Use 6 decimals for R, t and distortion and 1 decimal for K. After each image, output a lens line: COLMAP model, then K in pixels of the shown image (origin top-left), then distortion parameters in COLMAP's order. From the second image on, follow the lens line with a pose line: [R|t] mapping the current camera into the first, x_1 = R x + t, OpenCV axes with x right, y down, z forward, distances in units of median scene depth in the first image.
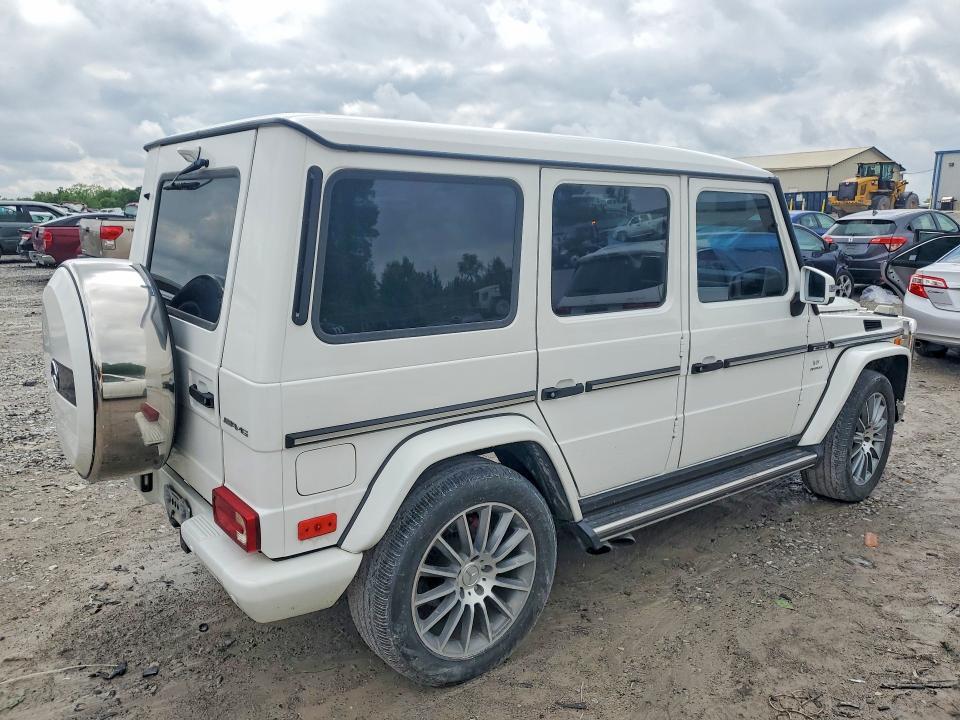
lens RADIAL K [[737.9, 0, 475.9], [0, 737.9, 360.0], [0, 0, 1]] dist [0.042836, -0.001784]
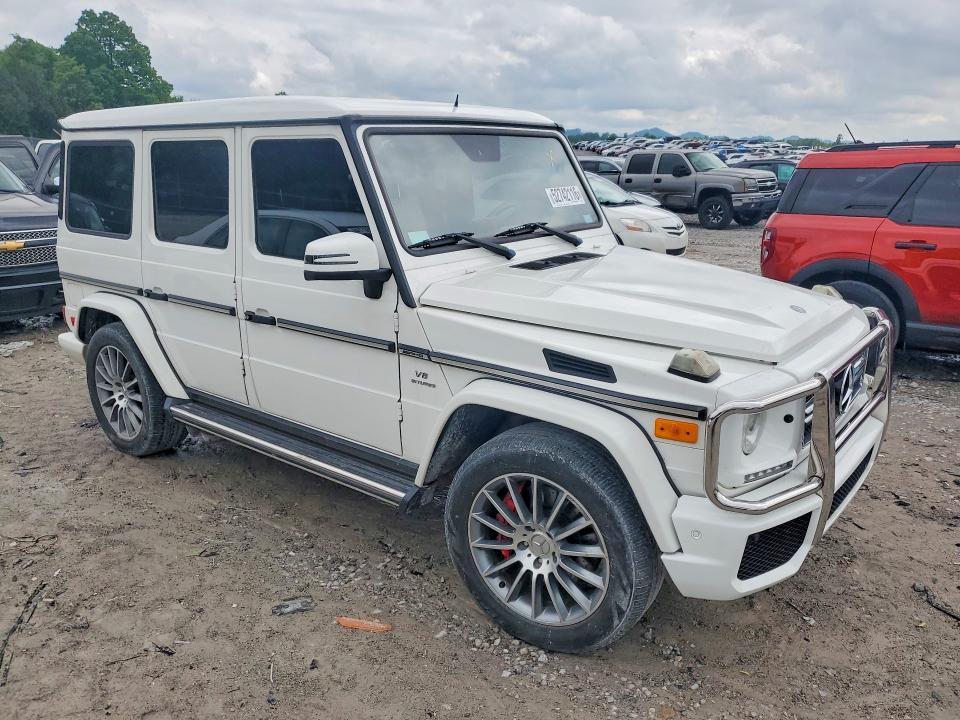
lens RADIAL K [[737.9, 0, 475.9], [0, 737.9, 360.0], [0, 0, 1]] dist [0.042836, -0.001784]
pose [[0.233833, 0.242833, -0.941464, 1.417919], [-0.181979, 0.962127, 0.202965, -0.205007], [0.955095, 0.123867, 0.269168, 1.074255]]
